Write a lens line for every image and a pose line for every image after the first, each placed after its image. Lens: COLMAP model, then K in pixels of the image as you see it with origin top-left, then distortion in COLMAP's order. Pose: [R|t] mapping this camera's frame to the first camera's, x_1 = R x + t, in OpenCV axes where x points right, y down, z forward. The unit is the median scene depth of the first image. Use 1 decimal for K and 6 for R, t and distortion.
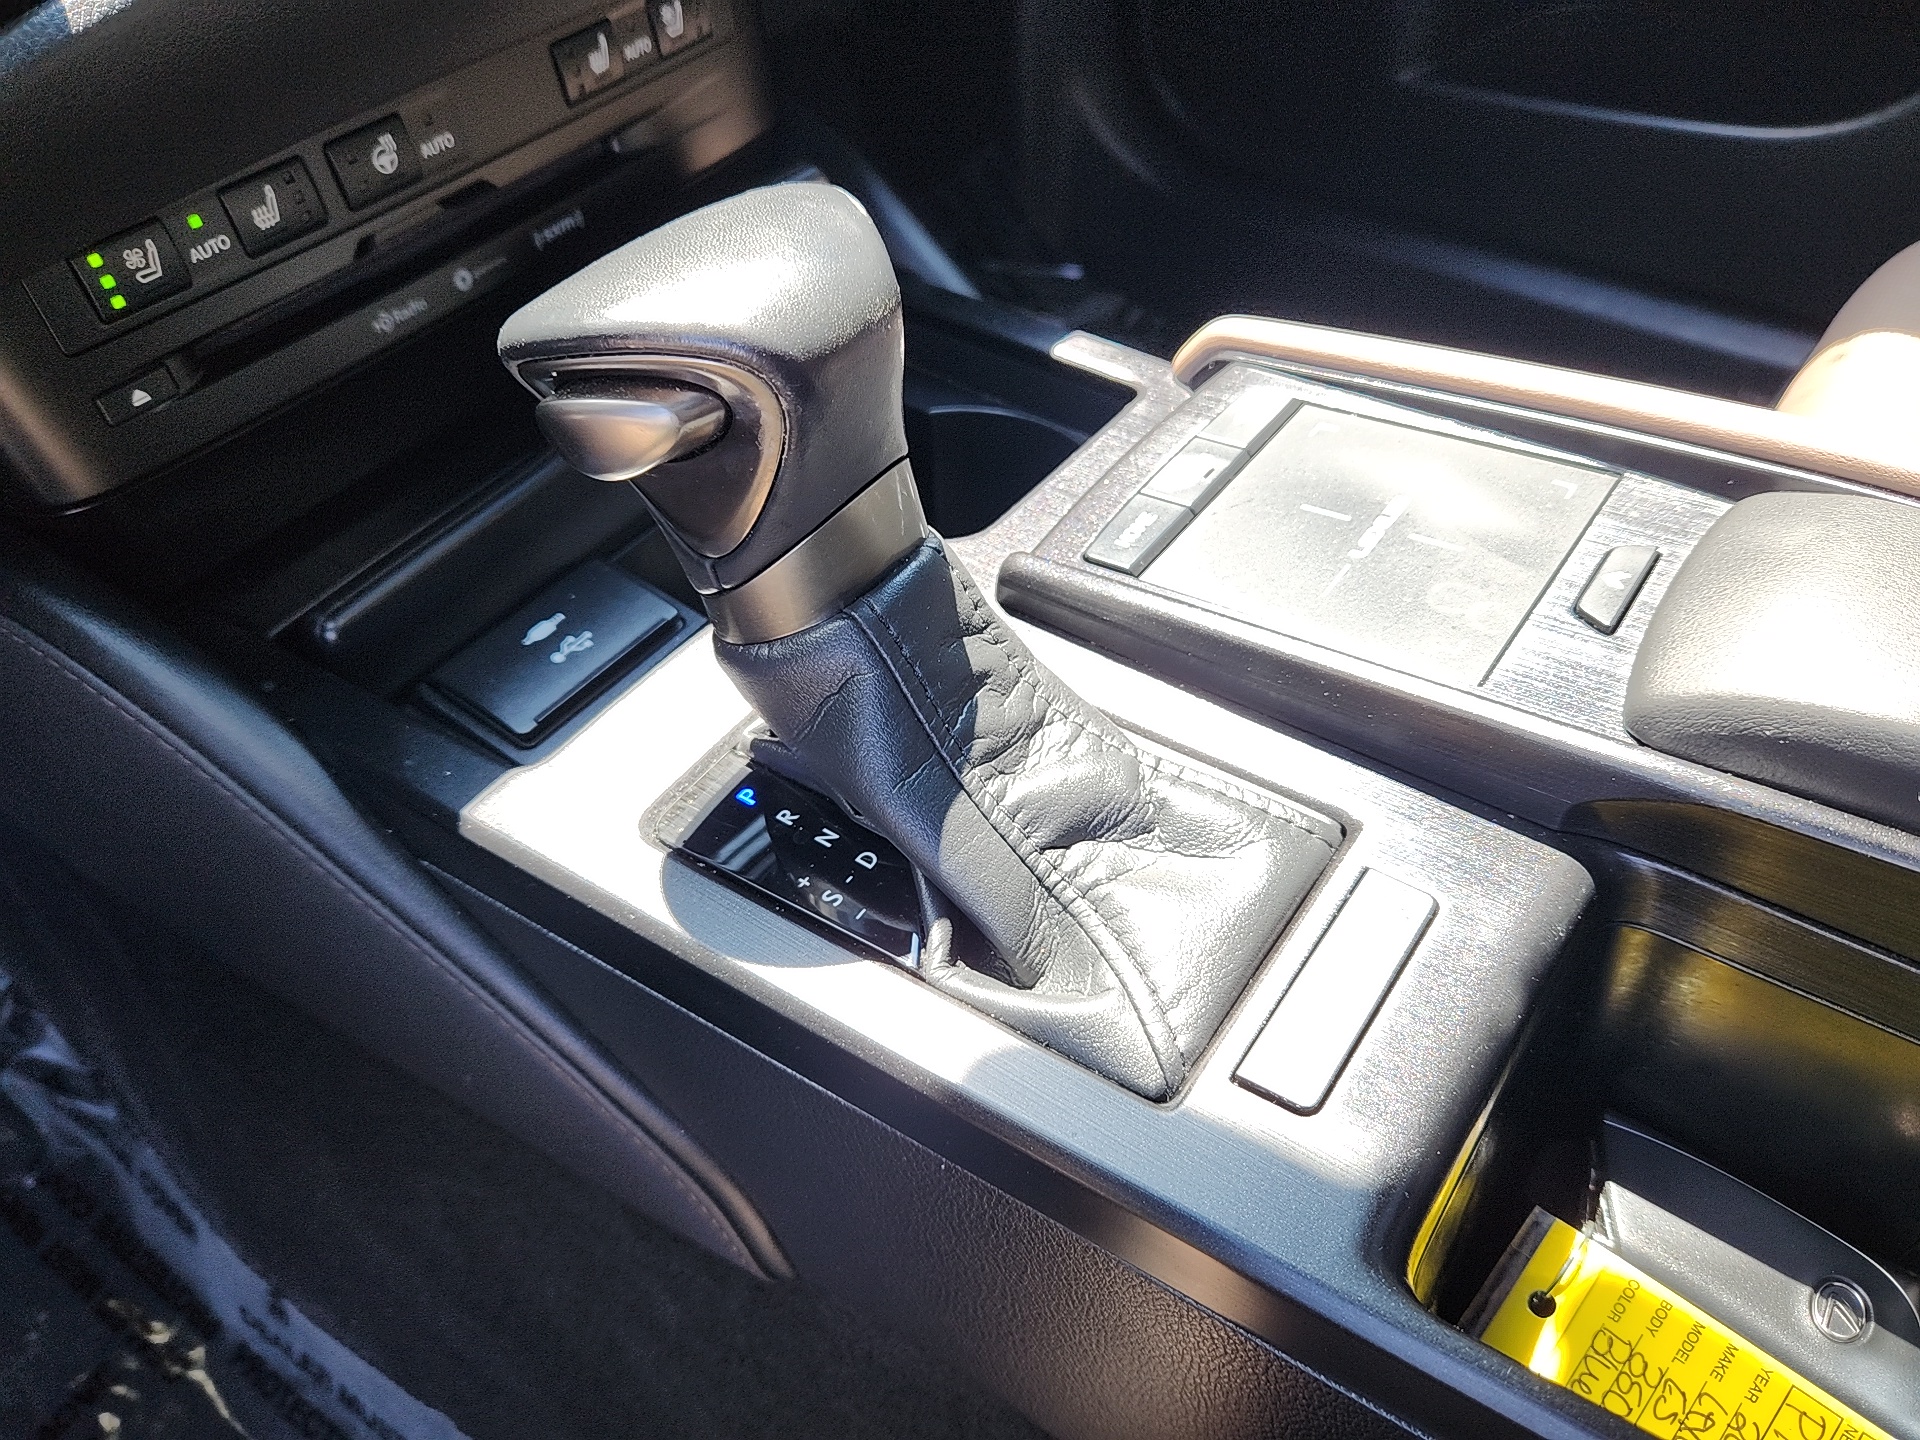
lens RADIAL K [[1361.8, 0, 990.1], [0, 1361.8, 694.0], [0, 0, 1]] dist [0.027794, -0.037673]
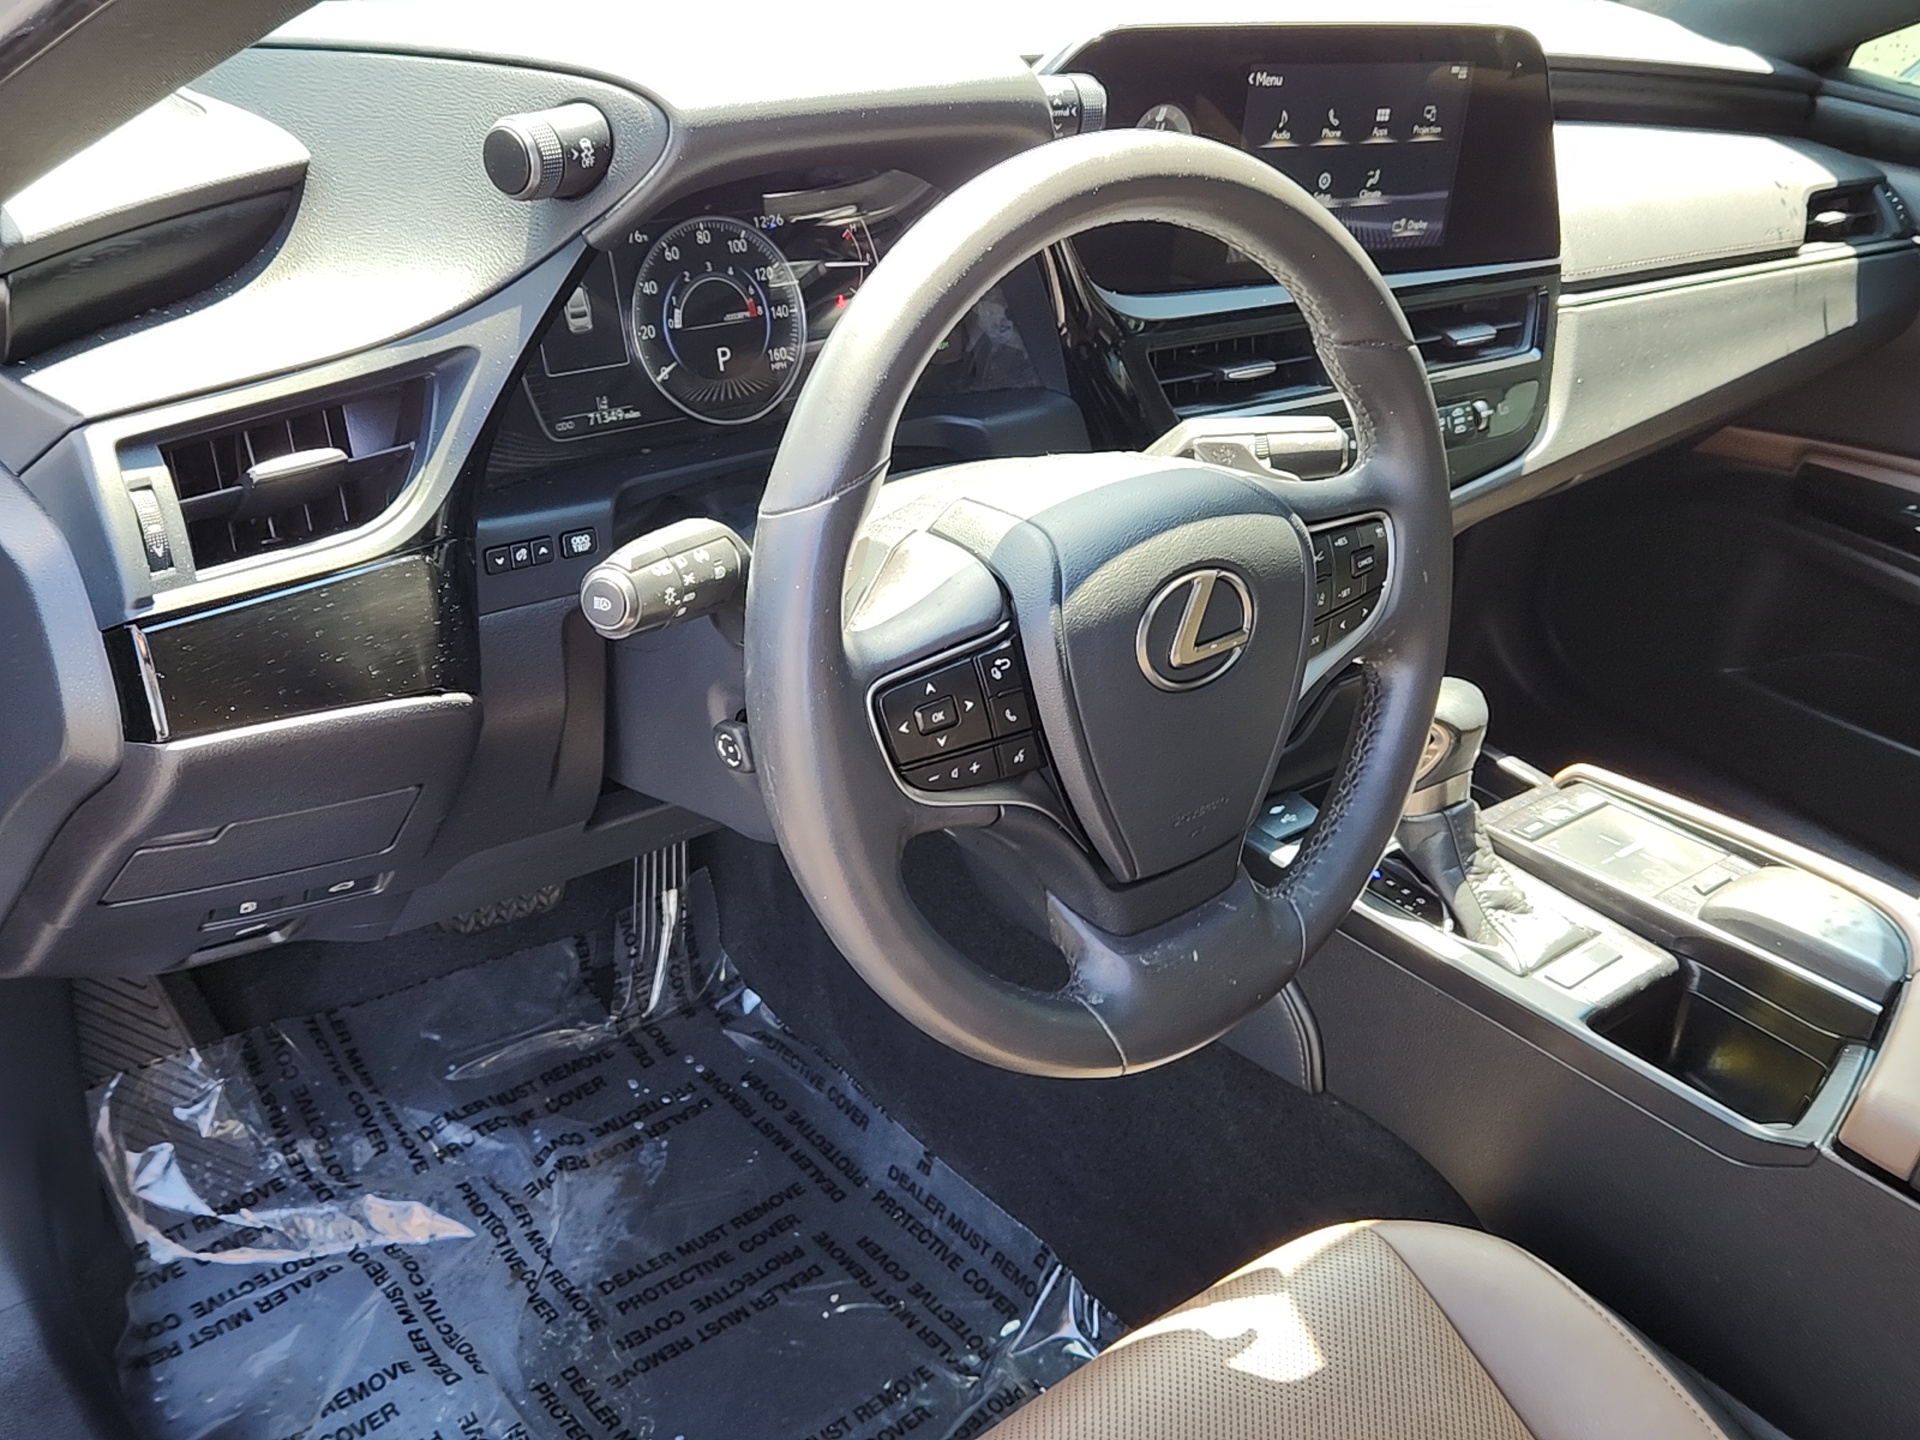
lens RADIAL K [[1895.1, 0, 960.0], [0, 1895.1, 720.0], [0, 0, 1]] dist [0.090844, -0.008849]
pose [[0.958867, 0.250740, -0.133056, -0.492615], [-0.278138, 0.923549, -0.263999, 0.929728], [0.056689, 0.290148, 0.955301, -2.522799]]
